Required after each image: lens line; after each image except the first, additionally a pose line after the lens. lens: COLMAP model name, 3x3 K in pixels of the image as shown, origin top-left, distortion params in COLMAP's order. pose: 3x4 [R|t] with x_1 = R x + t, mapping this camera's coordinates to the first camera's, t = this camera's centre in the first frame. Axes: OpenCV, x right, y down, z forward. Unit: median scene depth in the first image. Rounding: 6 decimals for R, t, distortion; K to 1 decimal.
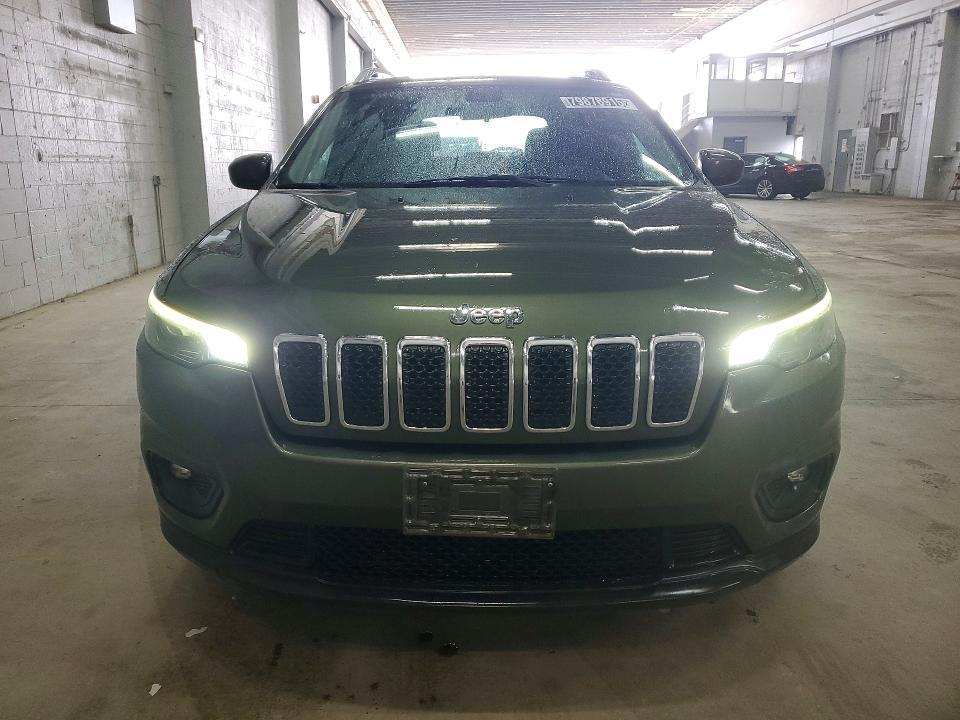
lens RADIAL K [[742.2, 0, 478.1], [0, 742.2, 360.2], [0, 0, 1]] dist [0.021019, -0.002021]
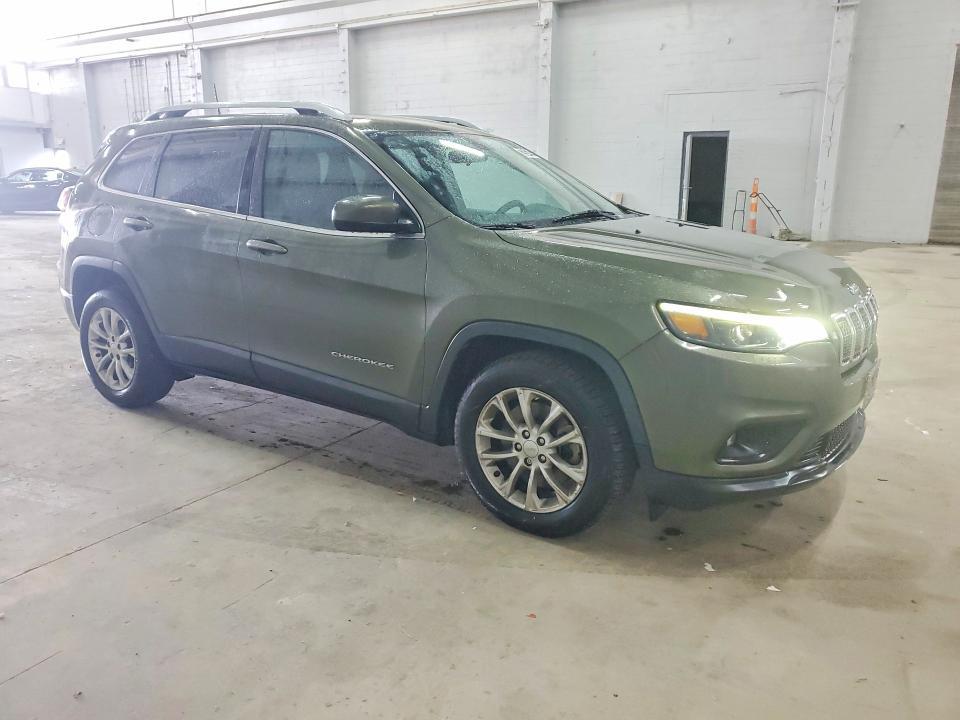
lens RADIAL K [[742.2, 0, 470.4], [0, 742.2, 363.4], [0, 0, 1]] dist [0.021019, -0.002021]
pose [[0.548307, -0.196874, 0.812773, -0.153688], [0.205875, 0.973761, 0.096984, -0.018594], [-0.810540, 0.114153, 0.574451, 0.053142]]
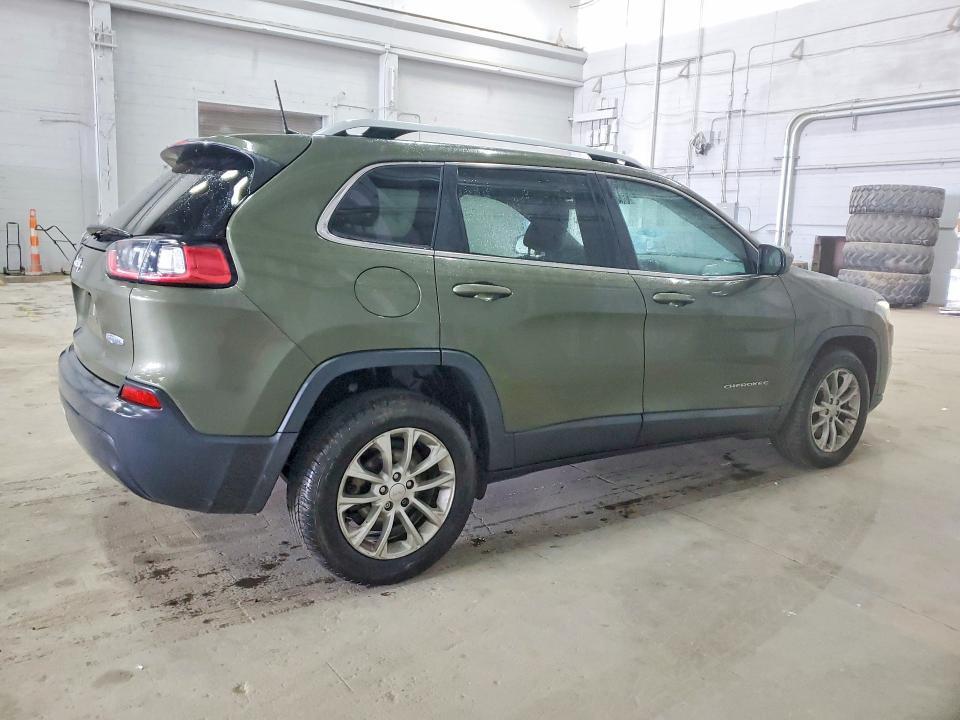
lens RADIAL K [[742.2, 0, 473.2], [0, 742.2, 353.8], [0, 0, 1]] dist [0.021019, -0.002021]
pose [[-0.579955, -0.152857, 0.800179, -0.145567], [0.176512, 0.935327, 0.306606, -0.081028], [-0.795296, 0.319059, -0.515467, 0.295517]]
